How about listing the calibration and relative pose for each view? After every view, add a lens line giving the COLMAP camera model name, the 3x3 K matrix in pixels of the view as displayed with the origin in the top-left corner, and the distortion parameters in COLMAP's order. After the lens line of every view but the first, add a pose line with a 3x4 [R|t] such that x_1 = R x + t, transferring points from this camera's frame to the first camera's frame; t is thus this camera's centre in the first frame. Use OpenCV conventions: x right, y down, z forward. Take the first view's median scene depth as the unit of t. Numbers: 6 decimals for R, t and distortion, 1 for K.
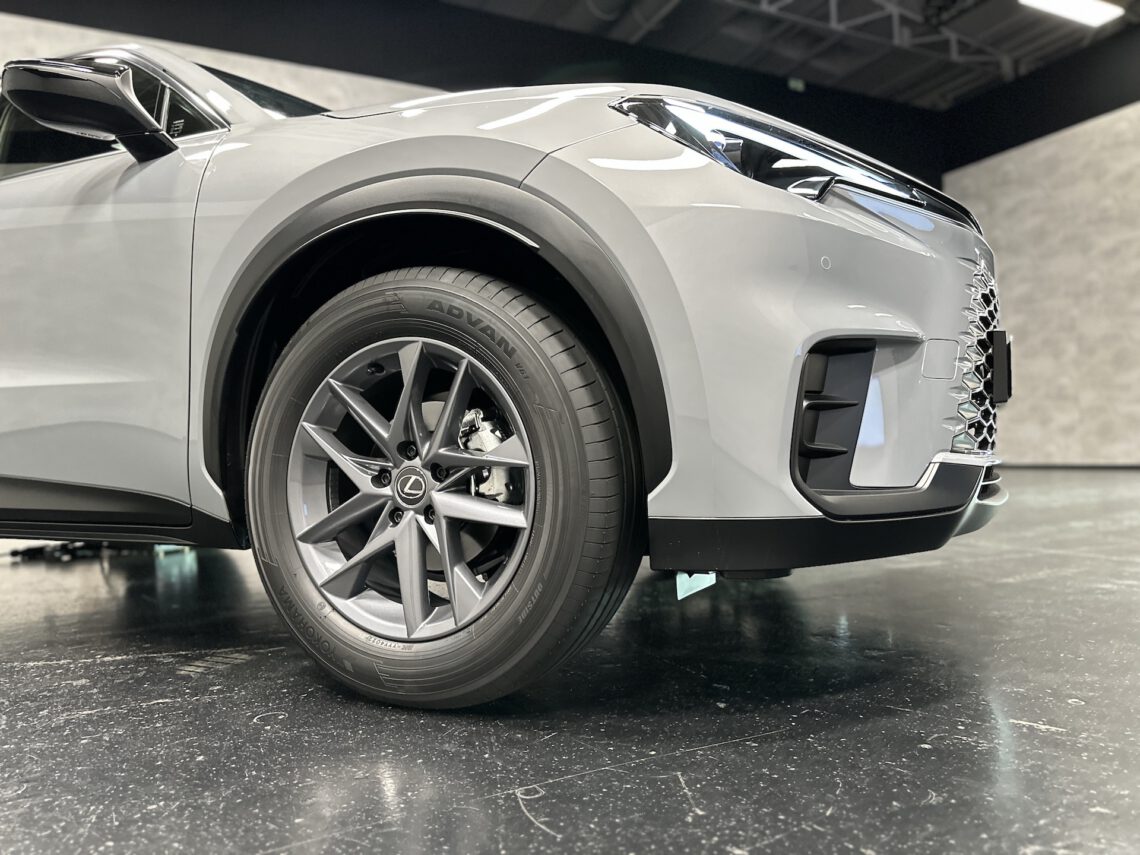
lens RADIAL K [[813.0, 0, 574.1], [0, 813.0, 432.3], [0, 0, 1]] dist [0.003948, -0.036986]
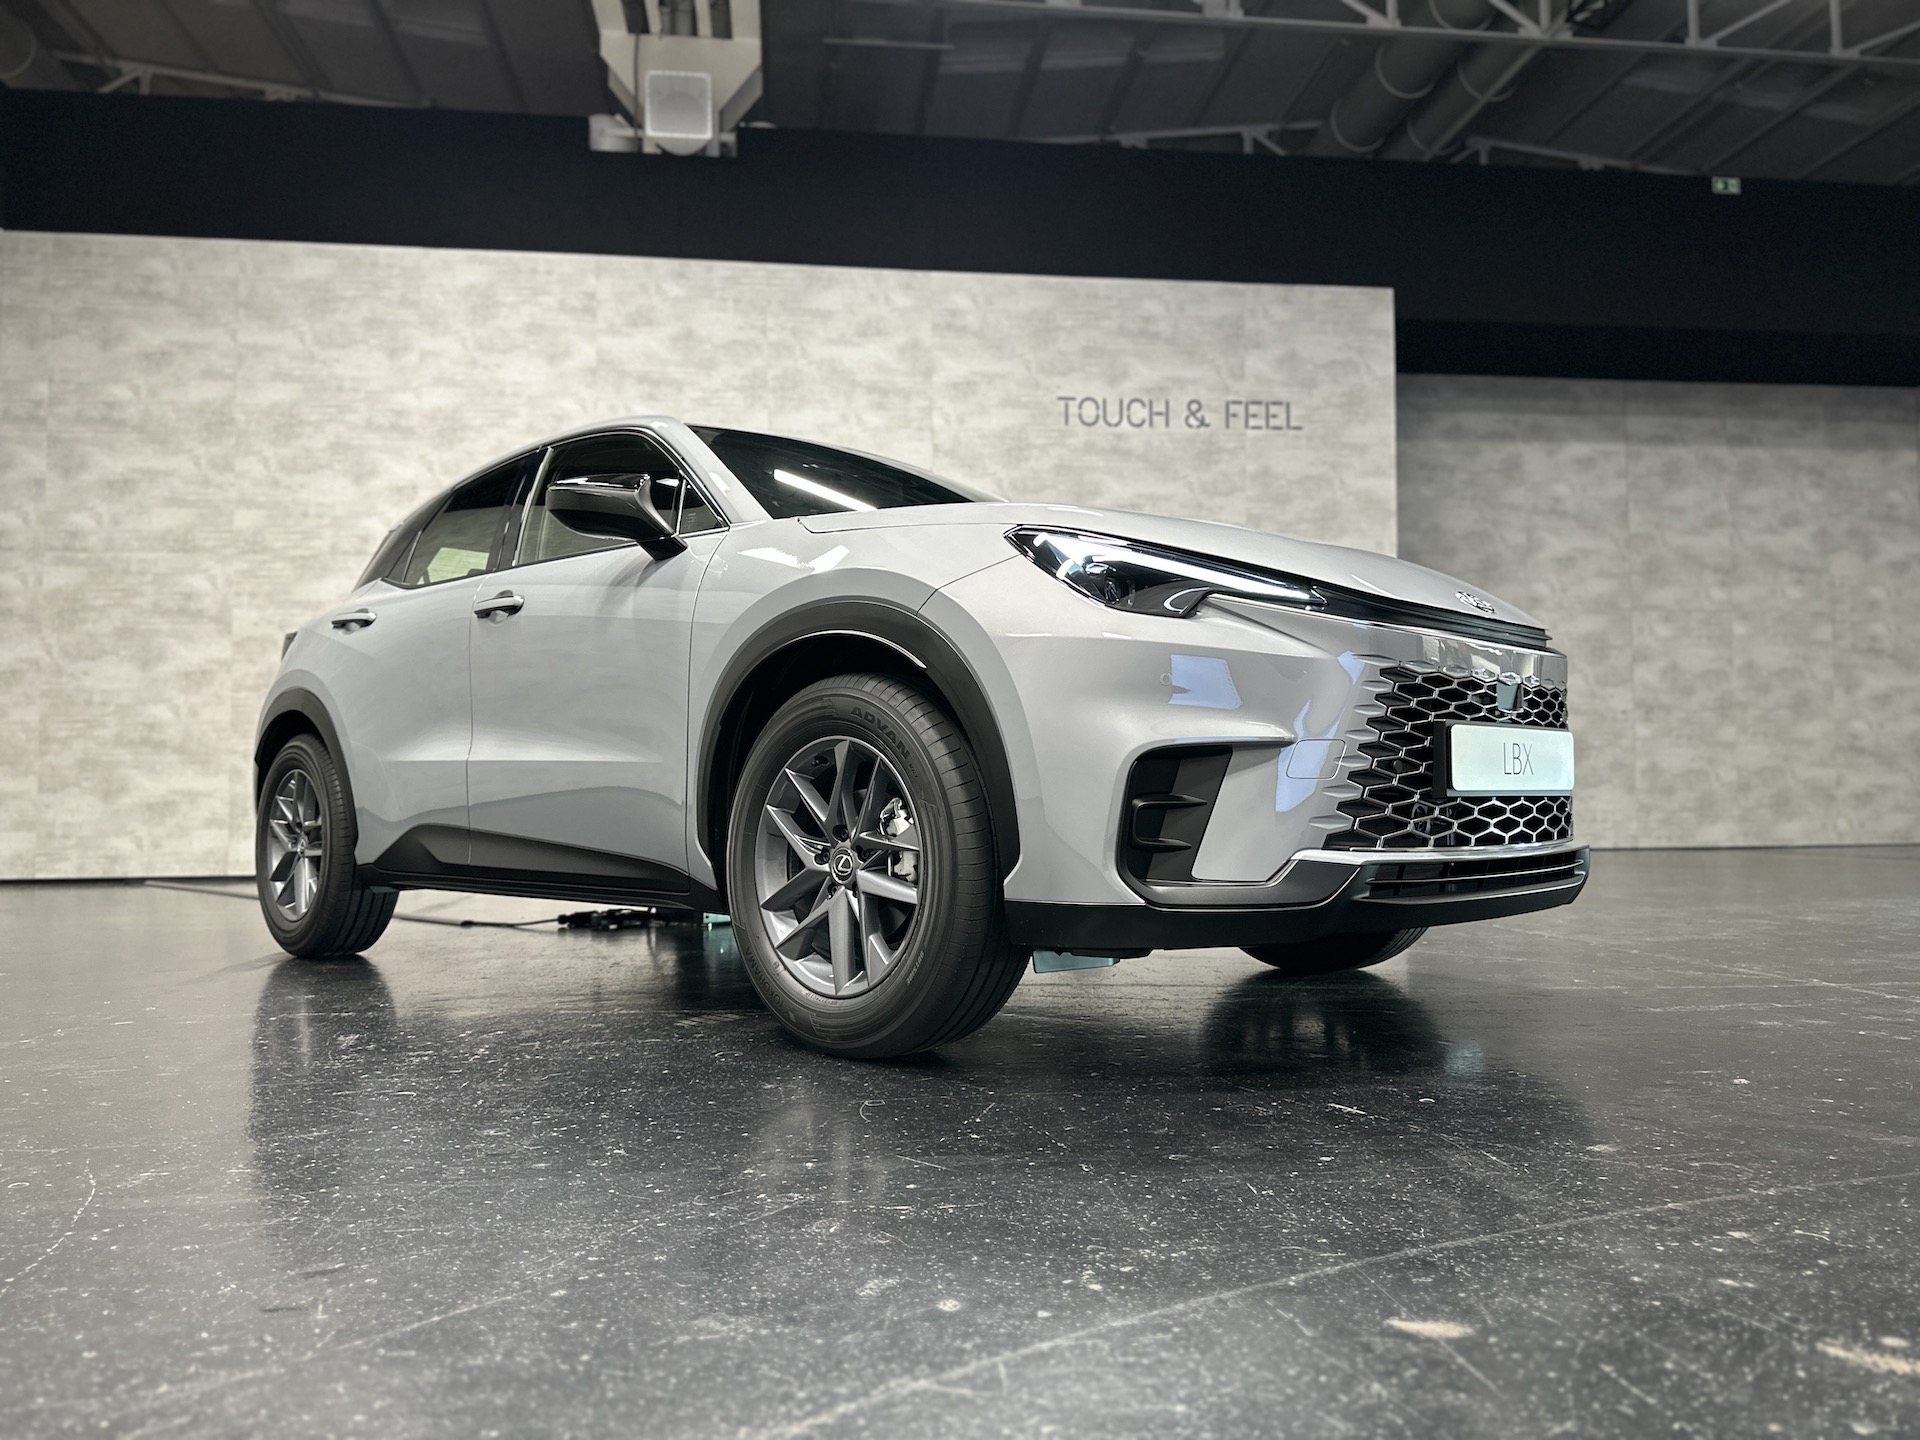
lens RADIAL K [[1369.2, 0, 967.0], [0, 1369.2, 728.0], [0, 0, 1]] dist [0.003948, -0.036986]
pose [[0.946178, 0.002103, -0.323640, 0.592882], [-0.009413, 0.999735, -0.021023, -0.087596], [0.323510, 0.022938, 0.945947, -0.783293]]
